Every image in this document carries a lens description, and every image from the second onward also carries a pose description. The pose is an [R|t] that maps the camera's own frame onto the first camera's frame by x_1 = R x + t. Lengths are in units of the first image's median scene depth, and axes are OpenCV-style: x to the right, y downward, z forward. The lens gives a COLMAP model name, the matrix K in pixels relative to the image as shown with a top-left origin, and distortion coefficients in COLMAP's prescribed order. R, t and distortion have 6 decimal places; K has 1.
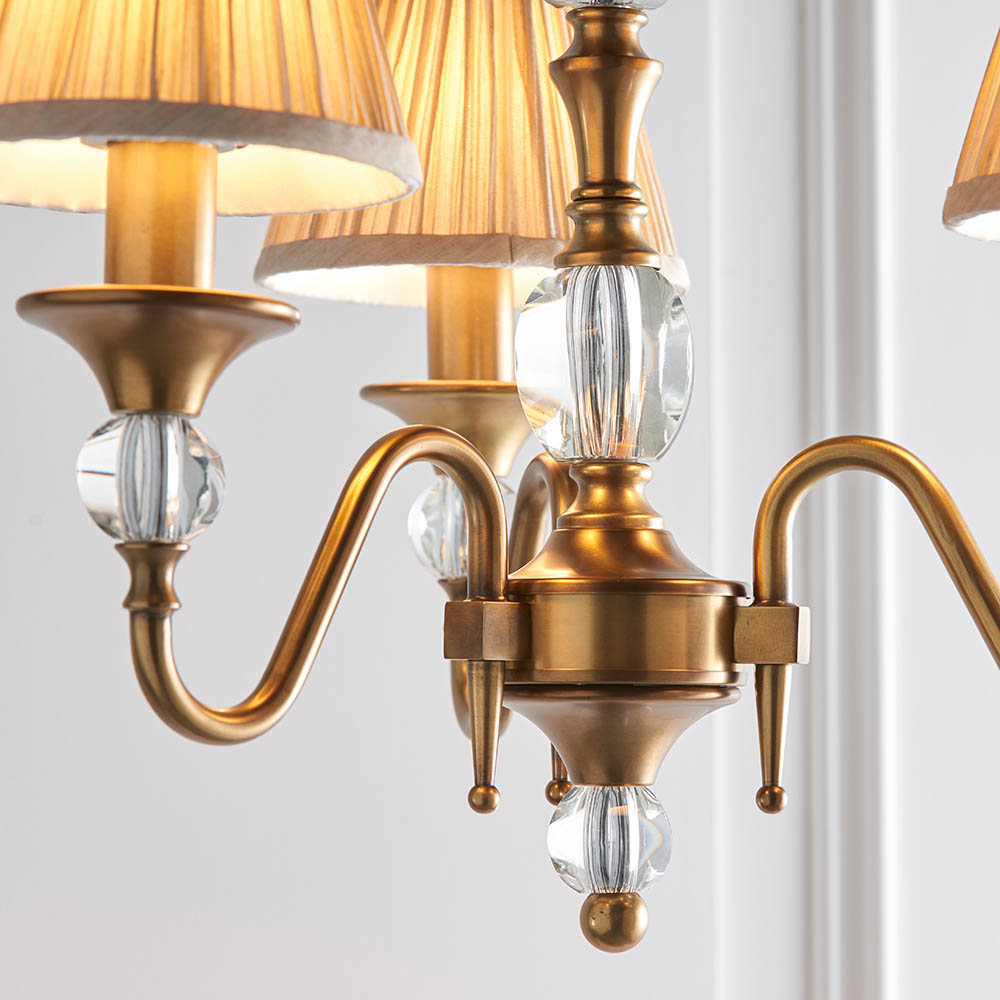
lens RADIAL K [[4285.0, 0, 500.0], [0, 4285.0, 500.0], [0, 0, 1]] dist [0.074232, 2.070701]
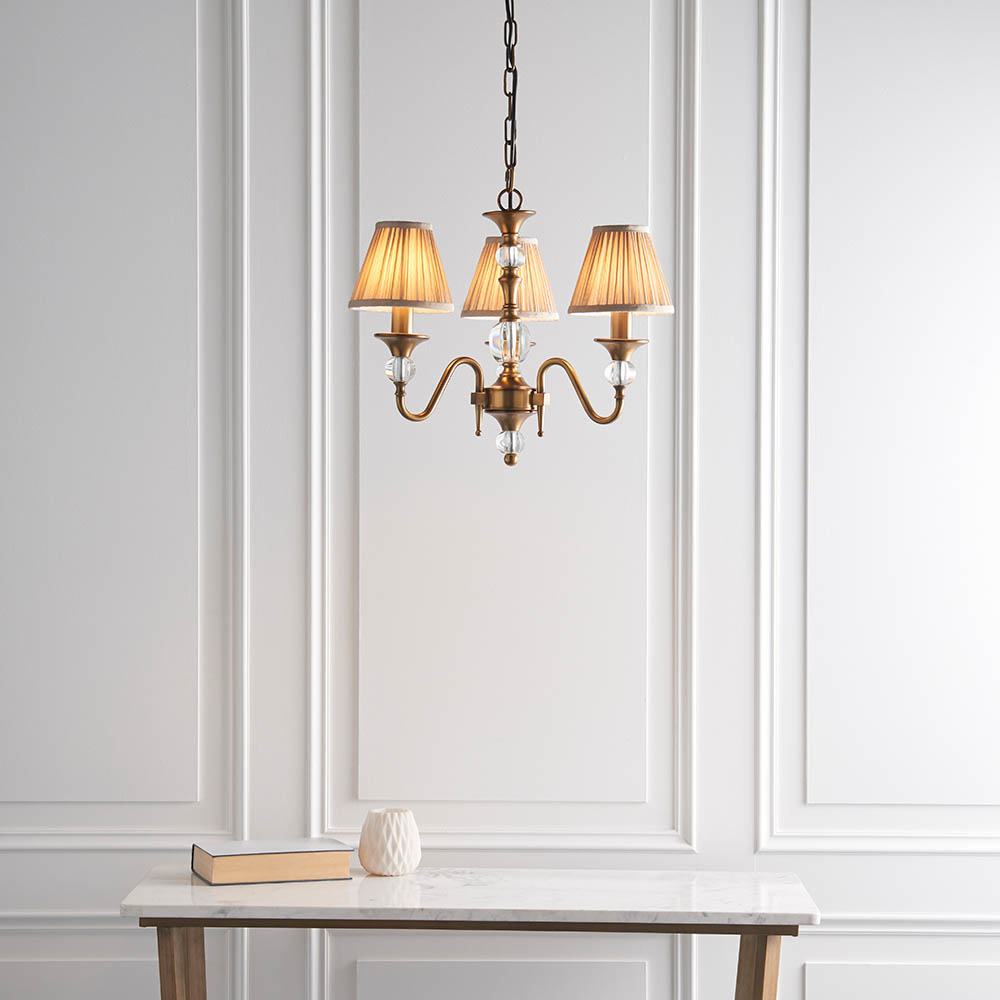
lens RADIAL K [[2657.3, 0, 500.0], [0, 2657.3, 500.0], [0, 0, 1]] dist [-0.216633, 0.078572]
pose [[0.966331, 0.013474, -0.256949, 0.780691], [0.007107, 0.996849, 0.079004, -0.090960], [0.257204, -0.078171, 0.963190, -1.867315]]
